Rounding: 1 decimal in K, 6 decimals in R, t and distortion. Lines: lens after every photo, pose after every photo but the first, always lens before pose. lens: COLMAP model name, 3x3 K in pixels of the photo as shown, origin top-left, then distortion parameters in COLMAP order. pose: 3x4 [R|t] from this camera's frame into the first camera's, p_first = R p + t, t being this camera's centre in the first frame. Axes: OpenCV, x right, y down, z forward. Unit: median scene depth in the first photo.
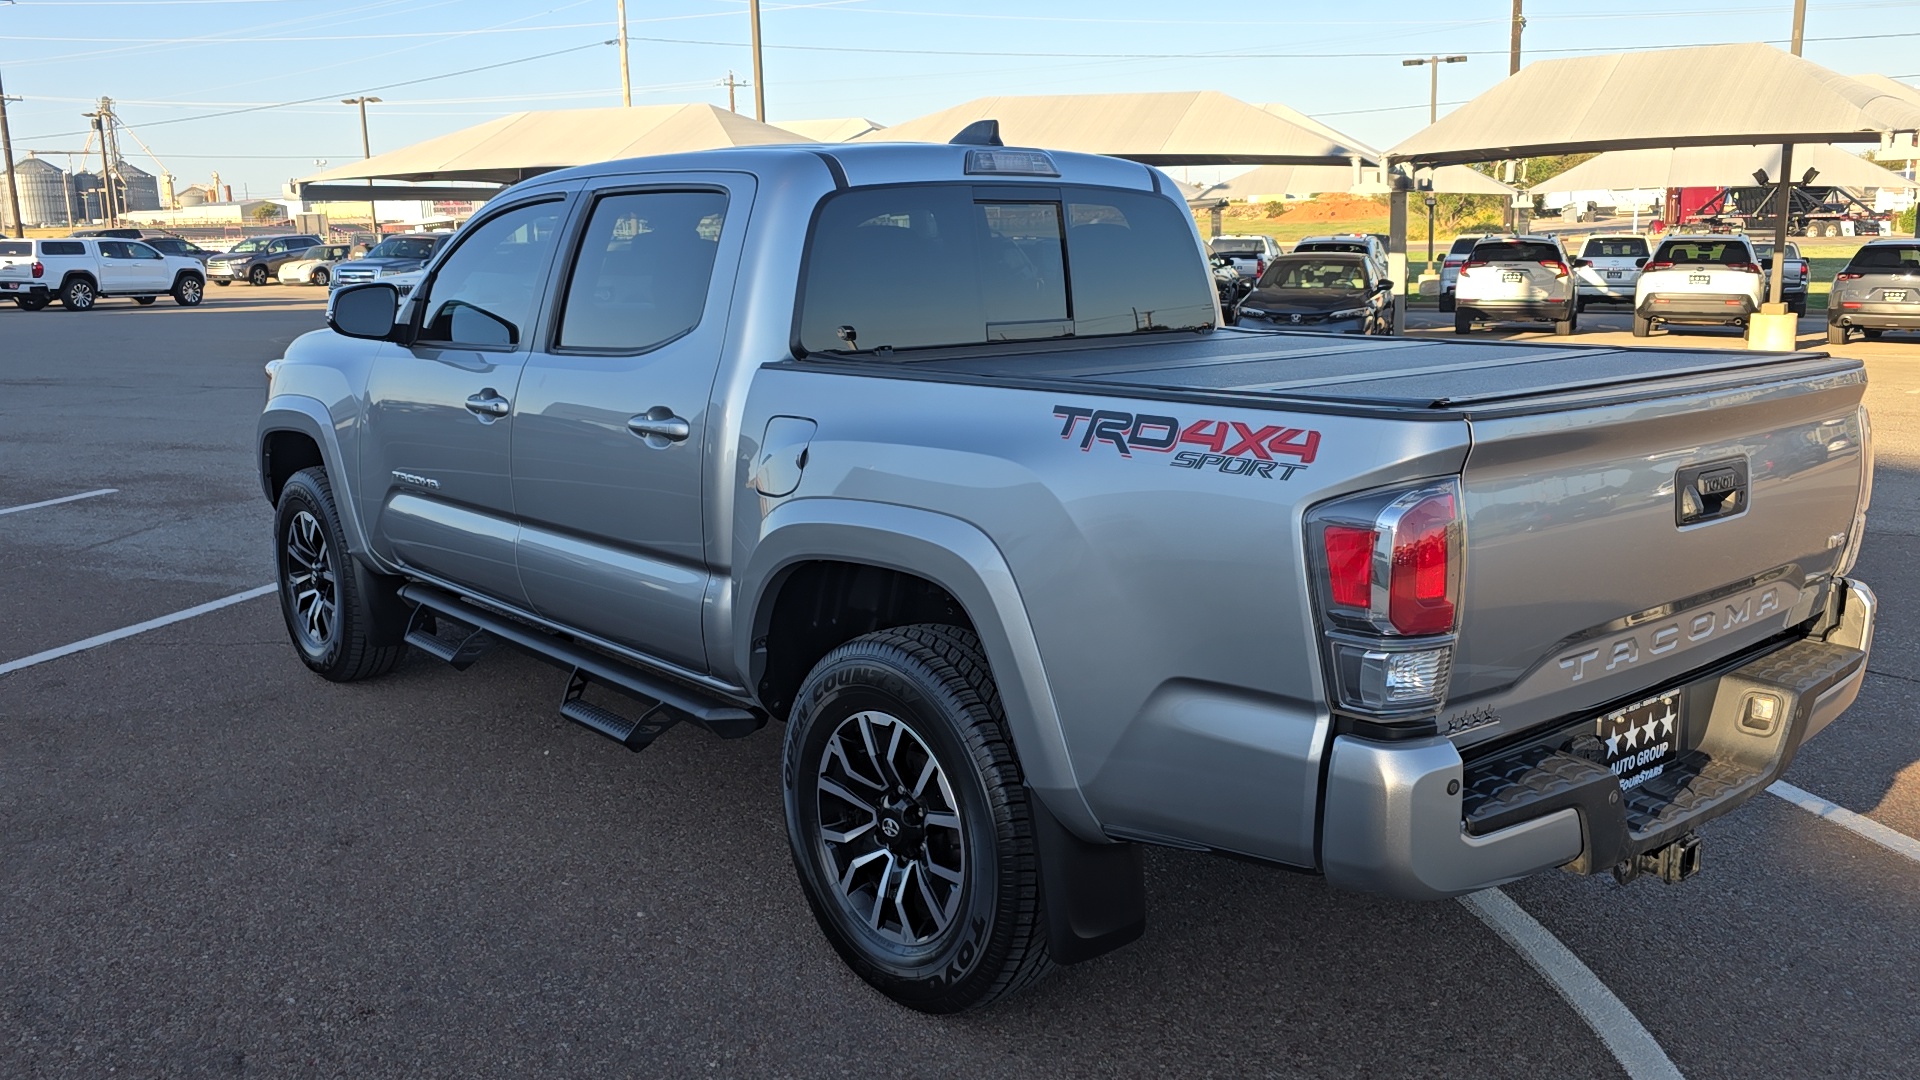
lens RADIAL K [[1597.1, 0, 946.9], [0, 1597.1, 540.0], [0, 0, 1]] dist [-0.000848, 0.014580]
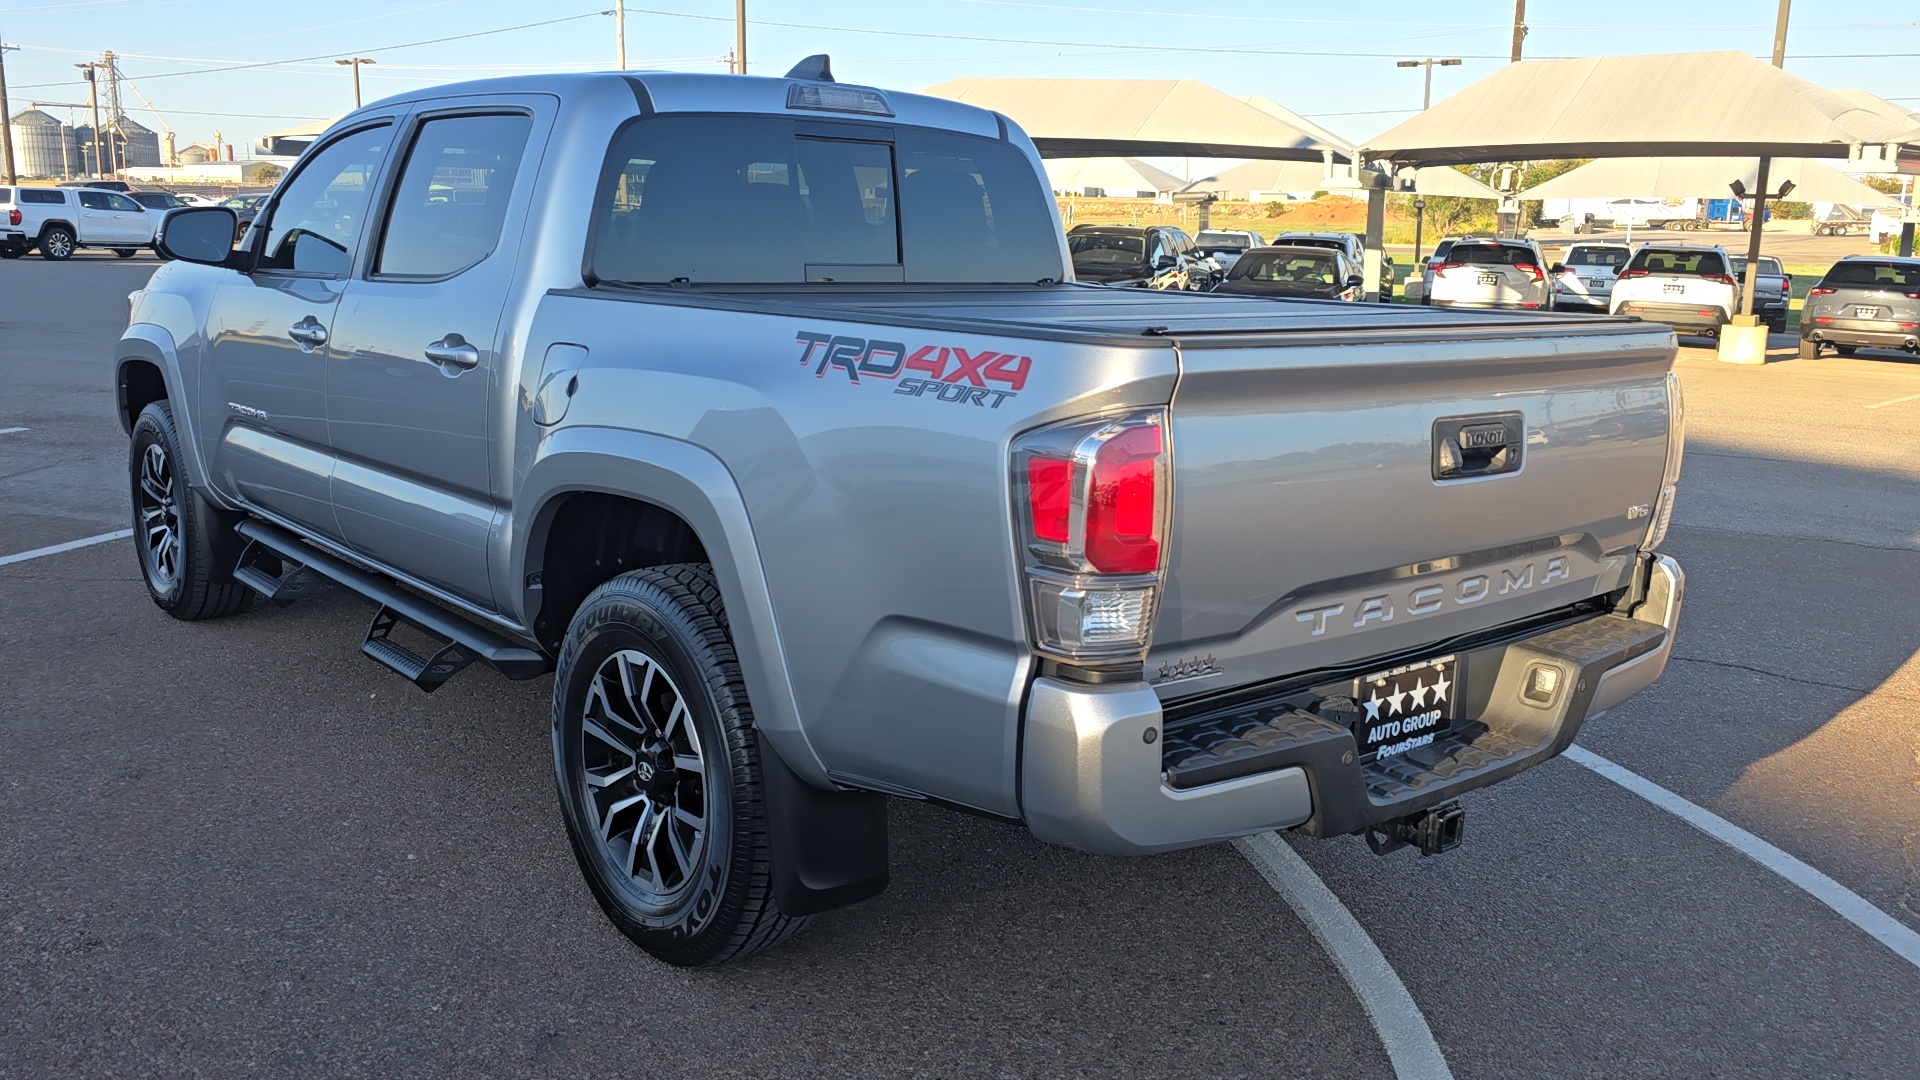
lens RADIAL K [[1597.1, 0, 947.5], [0, 1597.1, 534.1], [0, 0, 1]] dist [-0.000848, 0.014580]
pose [[0.999262, 0.038169, 0.004326, 0.133491], [-0.038183, 0.999266, 0.003032, 0.026349], [-0.004208, -0.003195, 0.999986, 0.035664]]
